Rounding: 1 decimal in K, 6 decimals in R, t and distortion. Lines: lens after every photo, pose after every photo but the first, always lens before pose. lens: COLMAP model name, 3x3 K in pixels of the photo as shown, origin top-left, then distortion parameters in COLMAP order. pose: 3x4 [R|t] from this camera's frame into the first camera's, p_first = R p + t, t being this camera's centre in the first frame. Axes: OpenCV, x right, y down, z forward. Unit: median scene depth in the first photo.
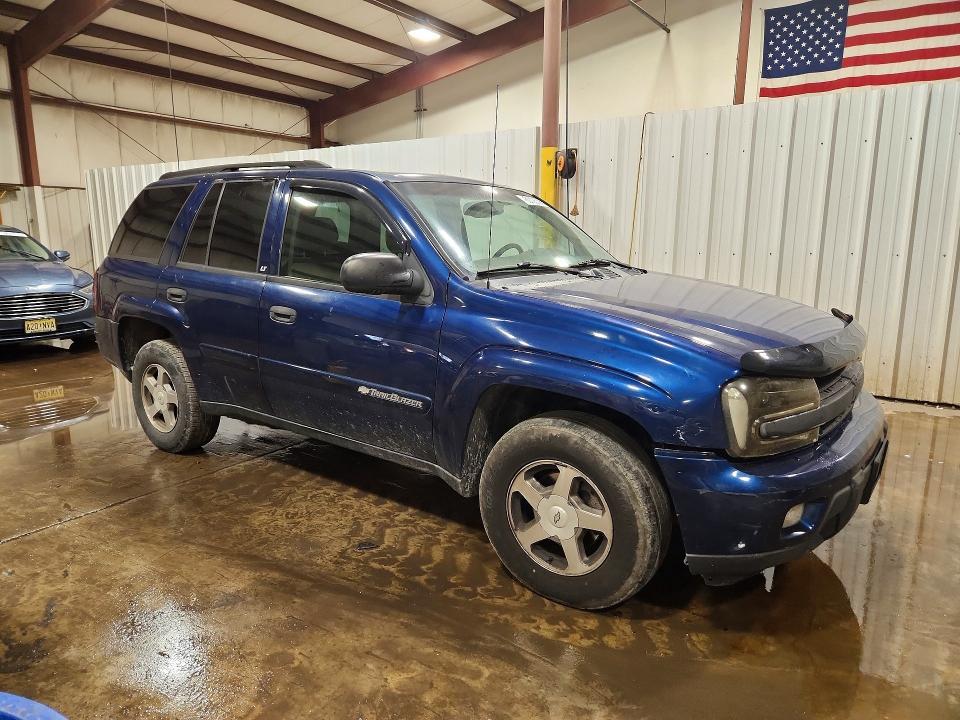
lens RADIAL K [[654.3, 0, 472.4], [0, 654.3, 363.2], [0, 0, 1]] dist [0.013259, -0.008442]
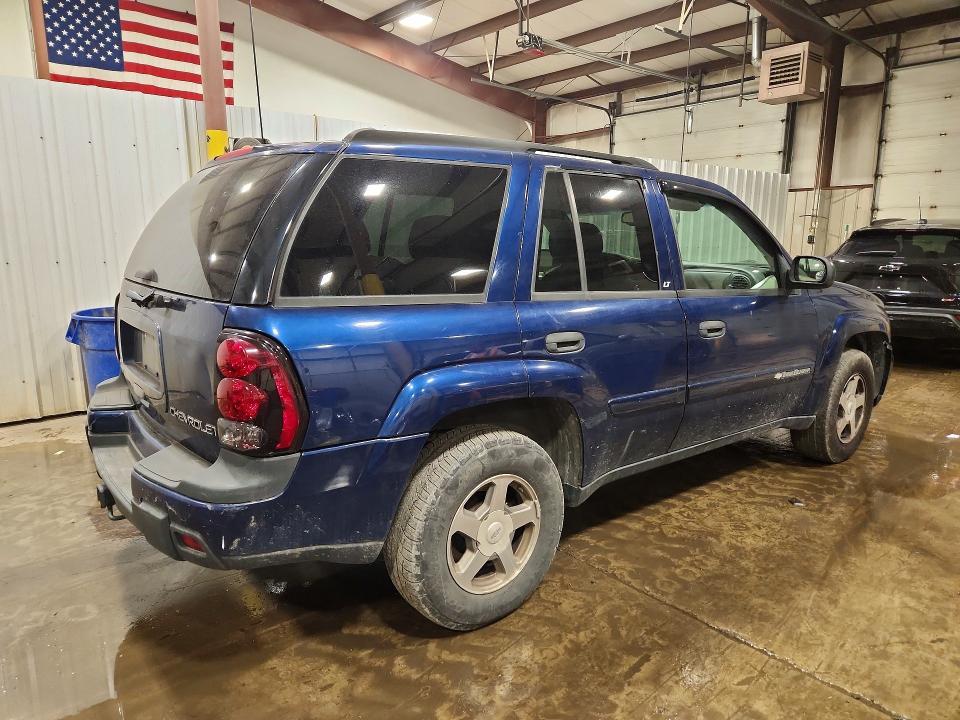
lens RADIAL K [[654.3, 0, 471.5], [0, 654.3, 359.7], [0, 0, 1]] dist [0.013259, -0.008442]
pose [[0.263758, -0.185507, 0.946583, -1.227383], [0.191724, 0.971835, 0.137034, -0.218102], [-0.945343, 0.145338, 0.291896, 1.024480]]
